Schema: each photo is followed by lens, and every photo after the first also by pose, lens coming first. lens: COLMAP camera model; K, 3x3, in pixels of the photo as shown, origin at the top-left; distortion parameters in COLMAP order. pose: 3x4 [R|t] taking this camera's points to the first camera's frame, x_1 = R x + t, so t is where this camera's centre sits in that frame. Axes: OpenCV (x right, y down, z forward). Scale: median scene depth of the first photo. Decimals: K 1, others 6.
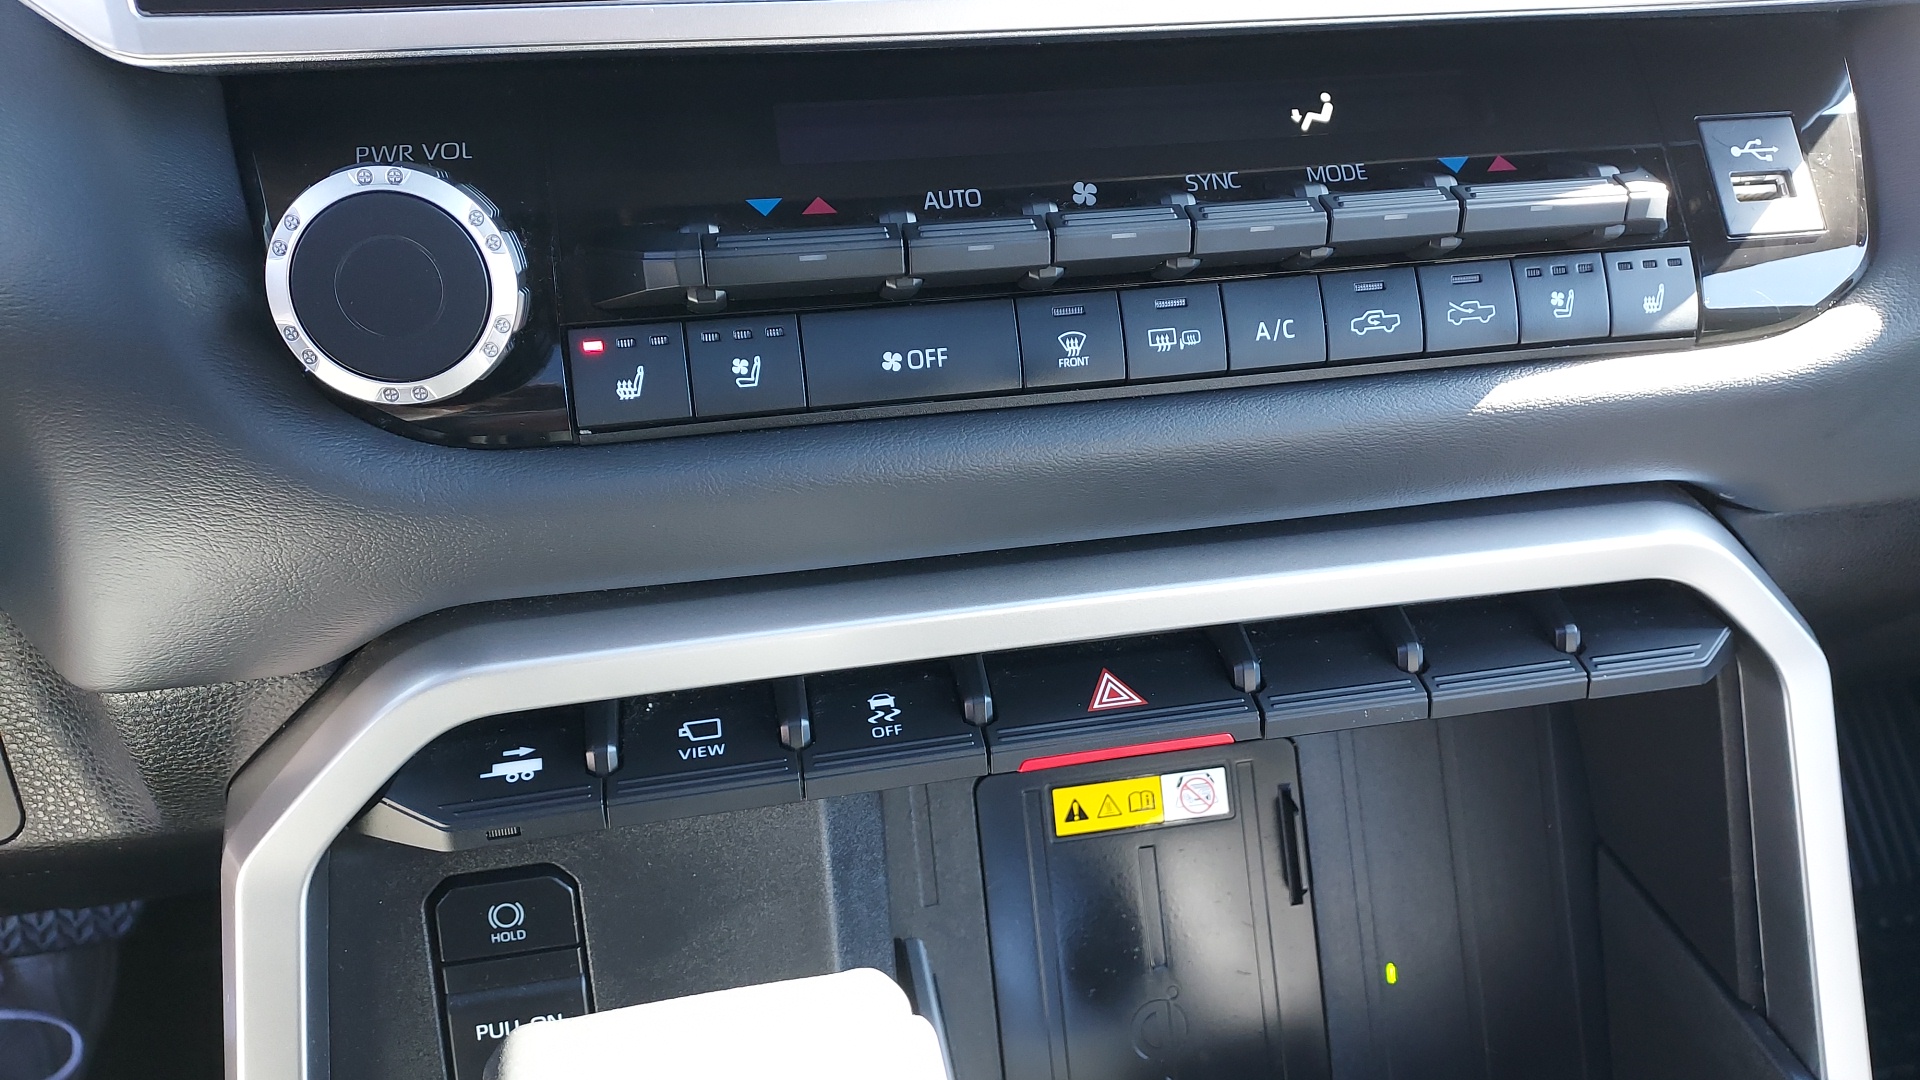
lens RADIAL K [[1359.3, 0, 973.4], [0, 1359.3, 546.9], [0, 0, 1]] dist [0.082538, -0.086296]
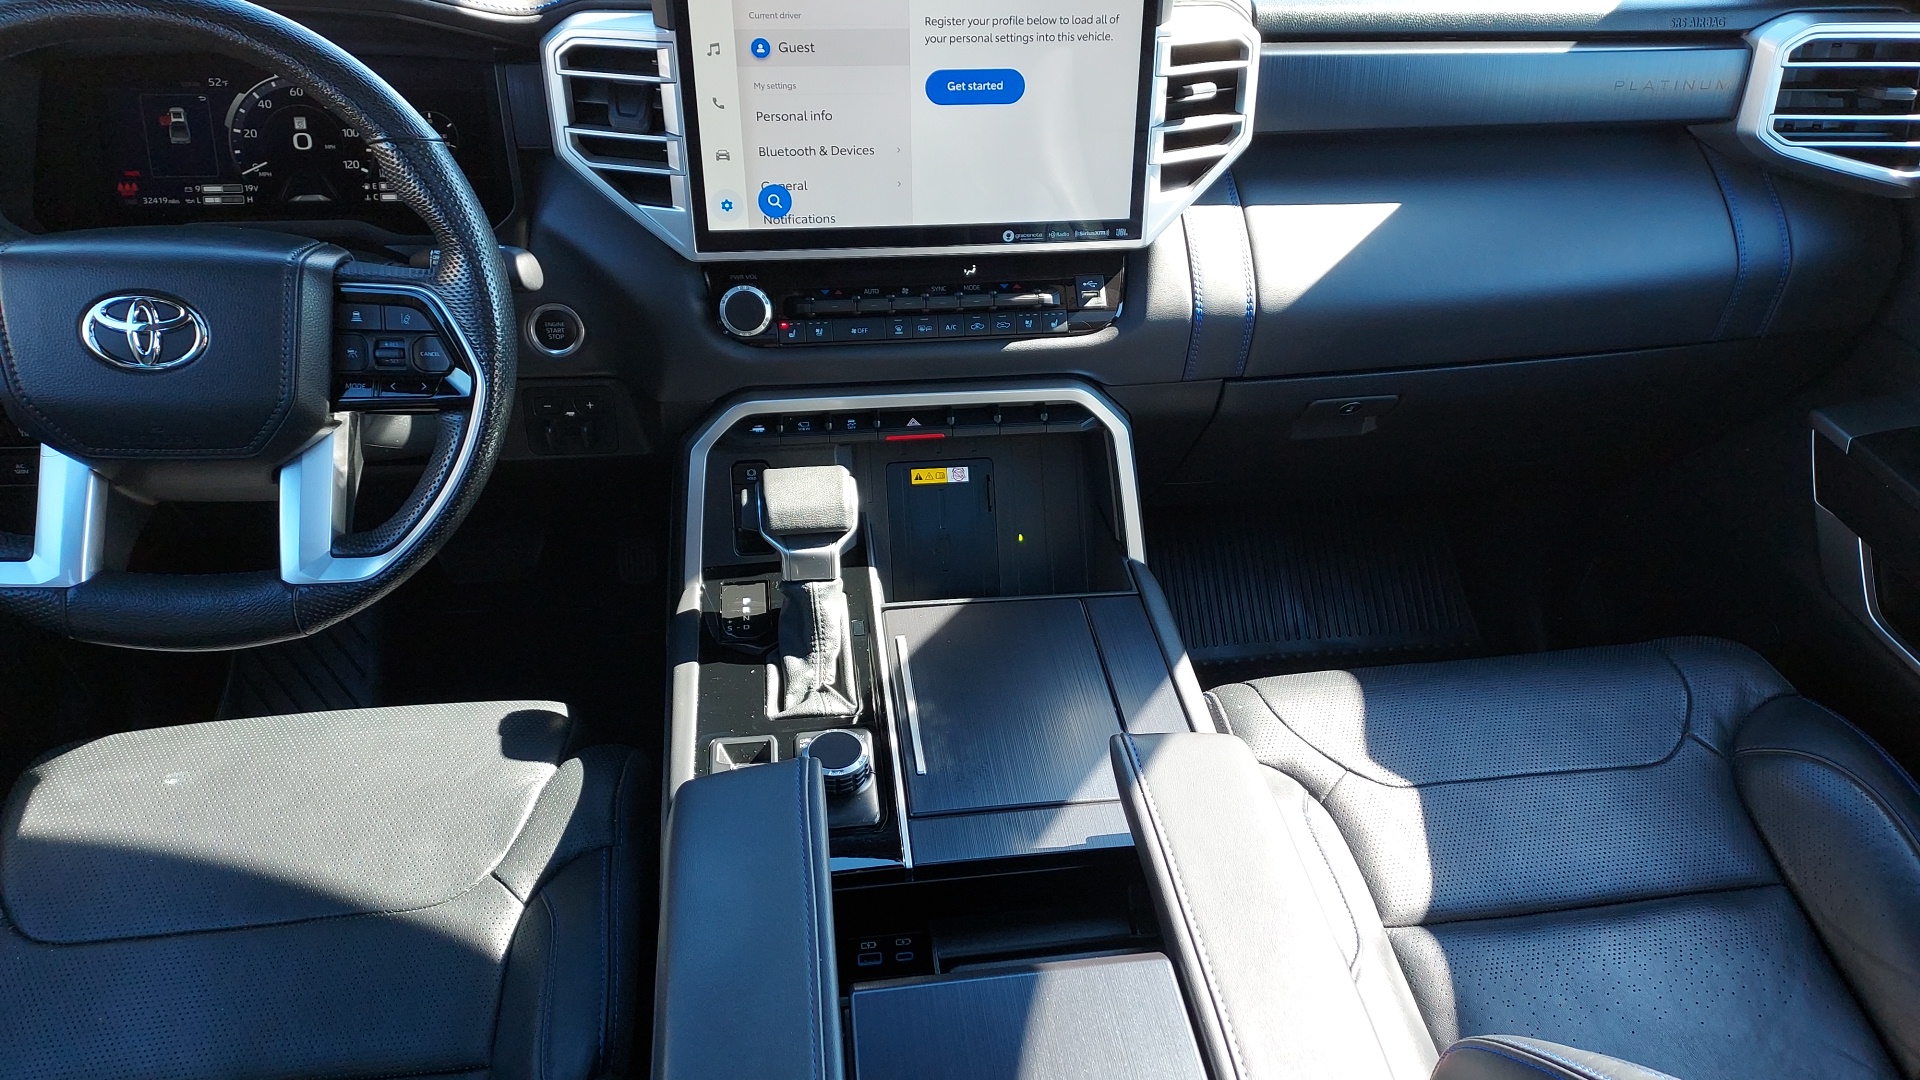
lens RADIAL K [[1359.3, 0, 973.4], [0, 1359.3, 546.9], [0, 0, 1]] dist [0.082538, -0.086296]
pose [[0.997342, 0.048542, -0.054338, 0.544260], [-0.047442, 0.998646, 0.021360, 0.403637], [0.055302, -0.018725, 0.998294, -3.053400]]
